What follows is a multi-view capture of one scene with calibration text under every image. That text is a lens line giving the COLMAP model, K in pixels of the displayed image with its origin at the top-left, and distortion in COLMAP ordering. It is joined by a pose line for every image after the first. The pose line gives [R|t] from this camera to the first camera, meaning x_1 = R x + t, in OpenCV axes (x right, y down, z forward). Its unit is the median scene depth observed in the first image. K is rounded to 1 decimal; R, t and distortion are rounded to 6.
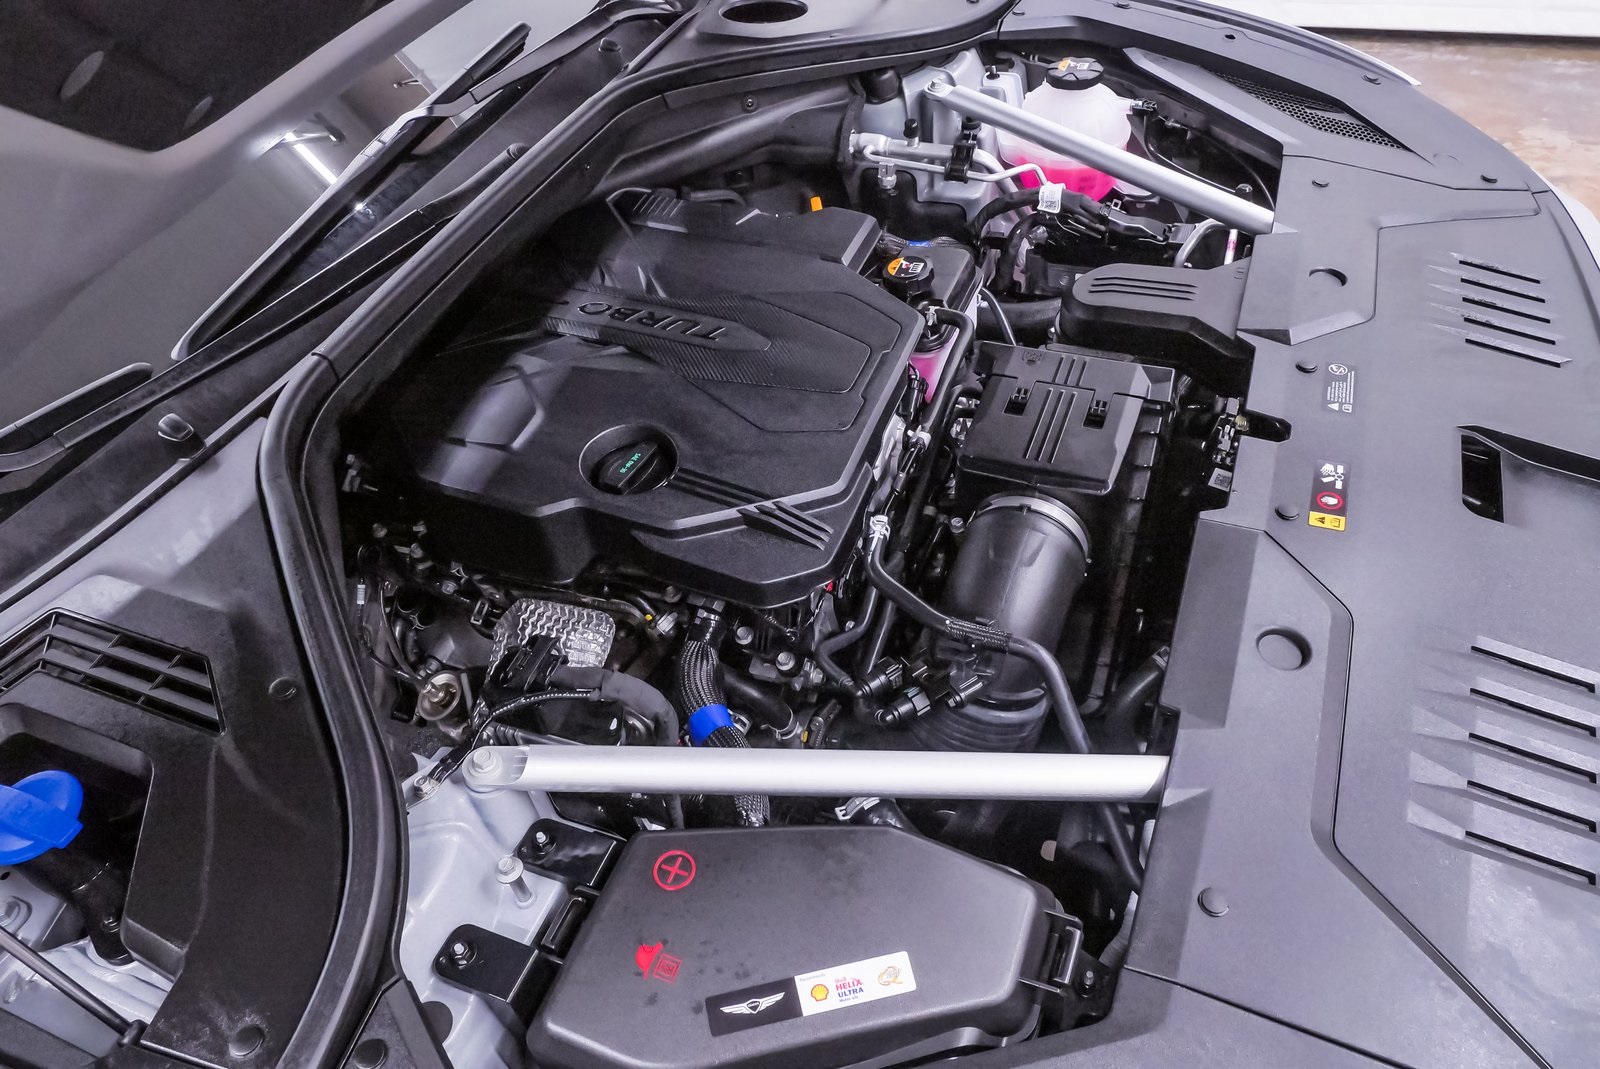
lens RADIAL K [[1202.7, 0, 800.0], [0, 1202.7, 534.5], [0, 0, 1]] dist [-0.044348, 0.002354]
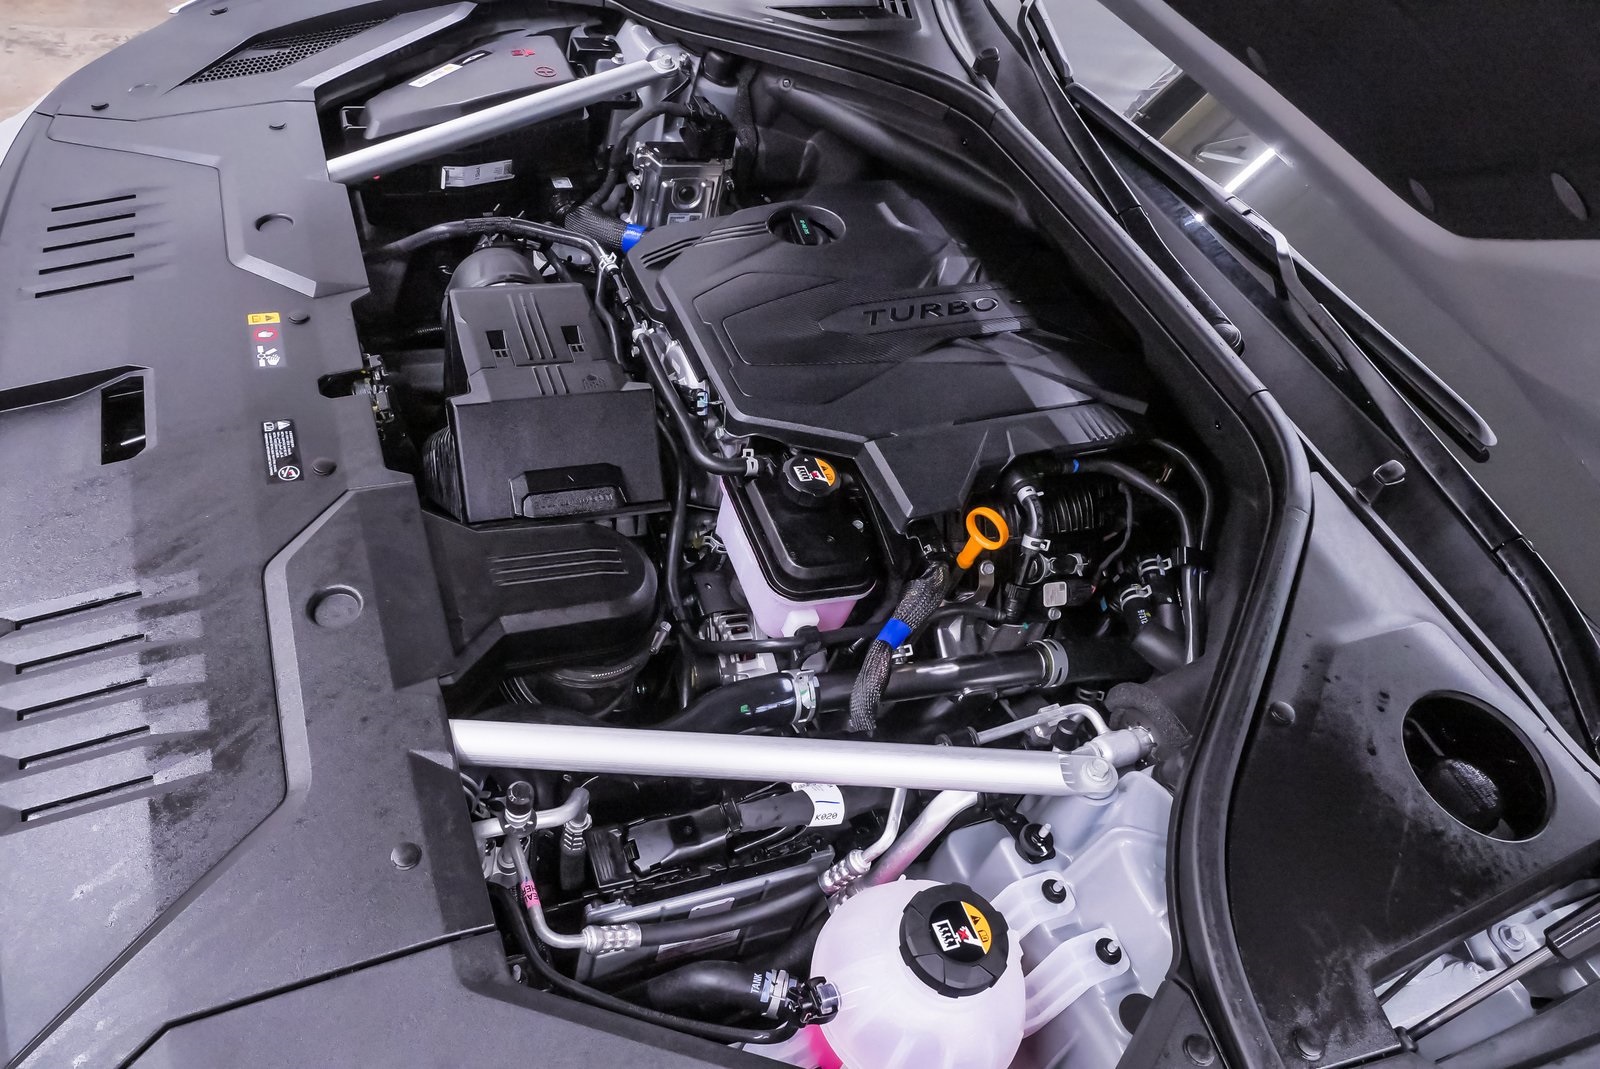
lens RADIAL K [[1202.7, 0, 800.0], [0, 1202.7, 534.5], [0, 0, 1]] dist [-0.044348, 0.002354]
pose [[-0.742788, 0.444834, -0.500389, 0.666005], [-0.543590, 0.035634, 0.838594, -1.148304], [0.390866, 0.894904, 0.215339, 1.047557]]
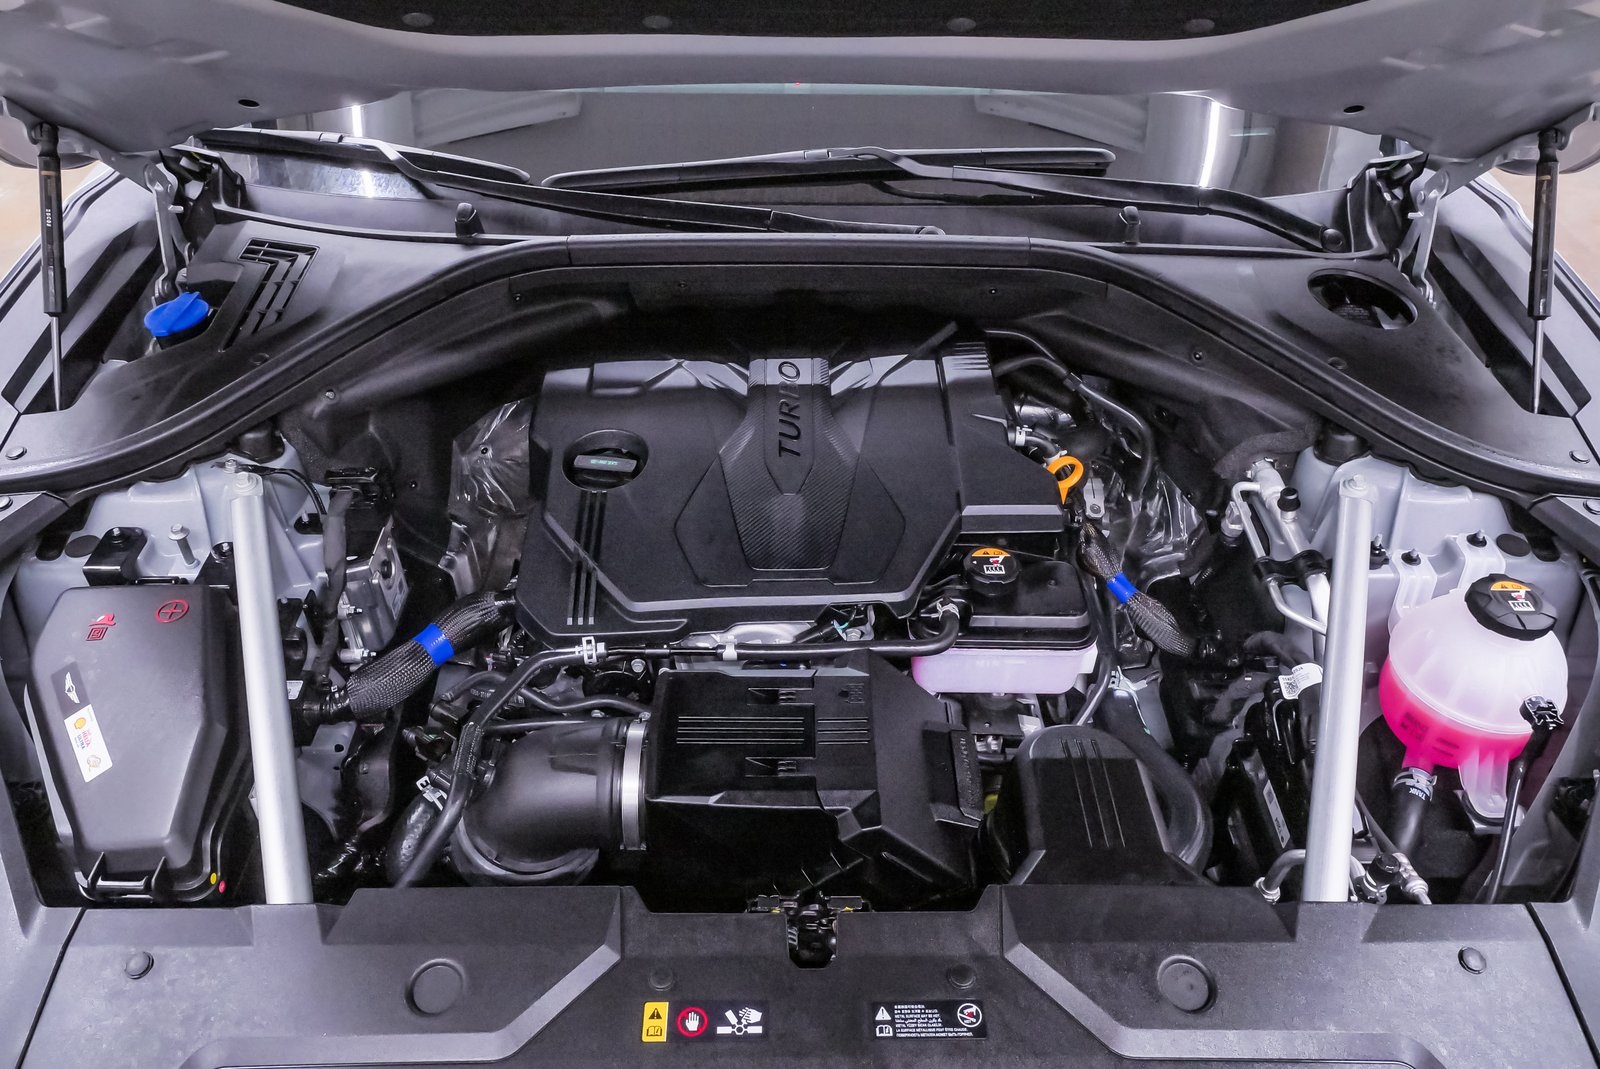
lens RADIAL K [[1202.7, 0, 800.0], [0, 1202.7, 534.5], [0, 0, 1]] dist [-0.044348, 0.002354]
pose [[0.366623, 0.690224, -0.623842, 0.698184], [-0.678816, 0.656995, 0.327974, -0.524307], [0.636236, 0.303232, 0.709404, 0.345093]]
